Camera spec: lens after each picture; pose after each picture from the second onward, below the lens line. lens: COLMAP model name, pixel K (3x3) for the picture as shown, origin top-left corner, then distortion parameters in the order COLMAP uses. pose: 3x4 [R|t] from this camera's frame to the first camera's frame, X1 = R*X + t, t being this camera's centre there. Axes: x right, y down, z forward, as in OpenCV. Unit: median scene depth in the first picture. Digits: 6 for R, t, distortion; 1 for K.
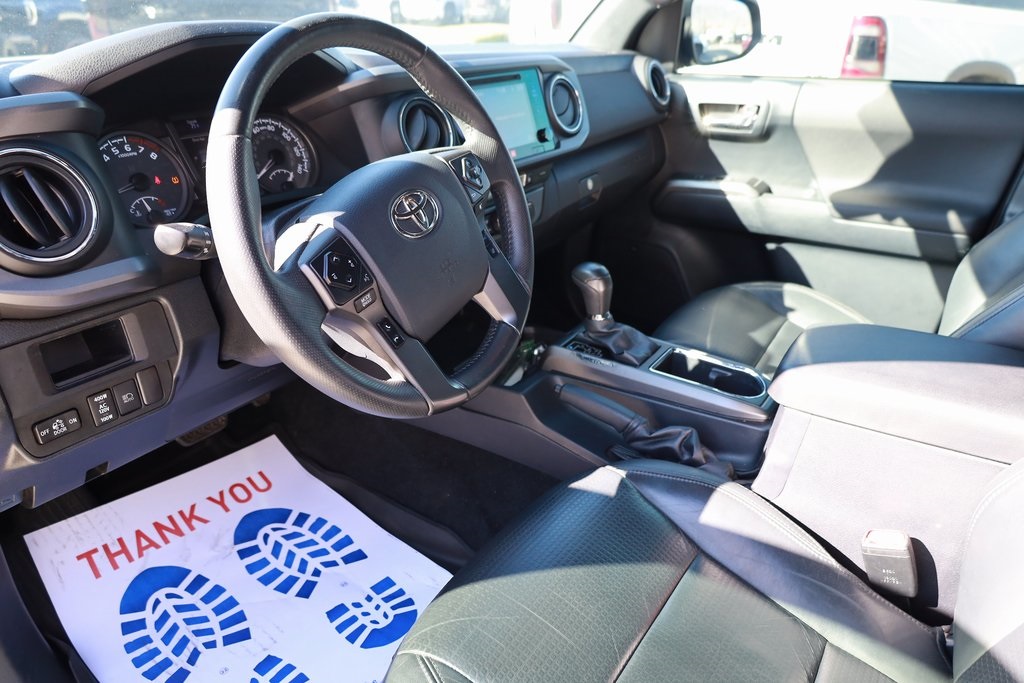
lens RADIAL K [[703.1, 0, 513.5], [0, 703.1, 343.9], [0, 0, 1]] dist [-0.017022, 0.003083]
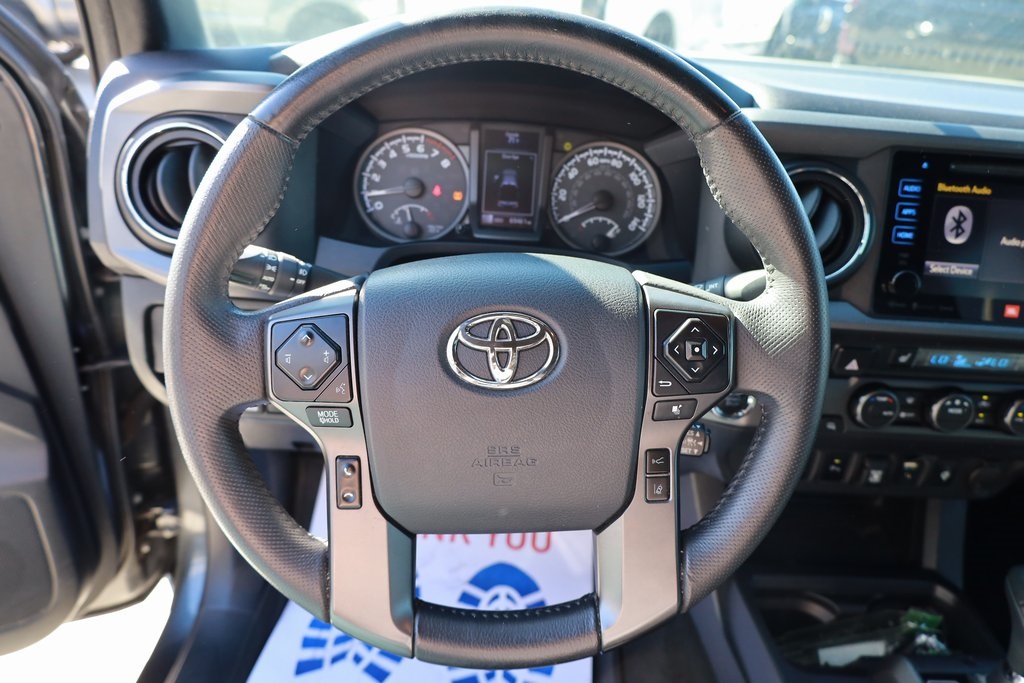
lens RADIAL K [[703.1, 0, 510.5], [0, 703.1, 342.6], [0, 0, 1]] dist [-0.017022, 0.003083]
pose [[0.558111, 0.401060, -0.726404, 0.187099], [-0.409736, 0.894461, 0.179038, -0.195521], [0.721546, 0.197711, 0.663537, 0.397327]]
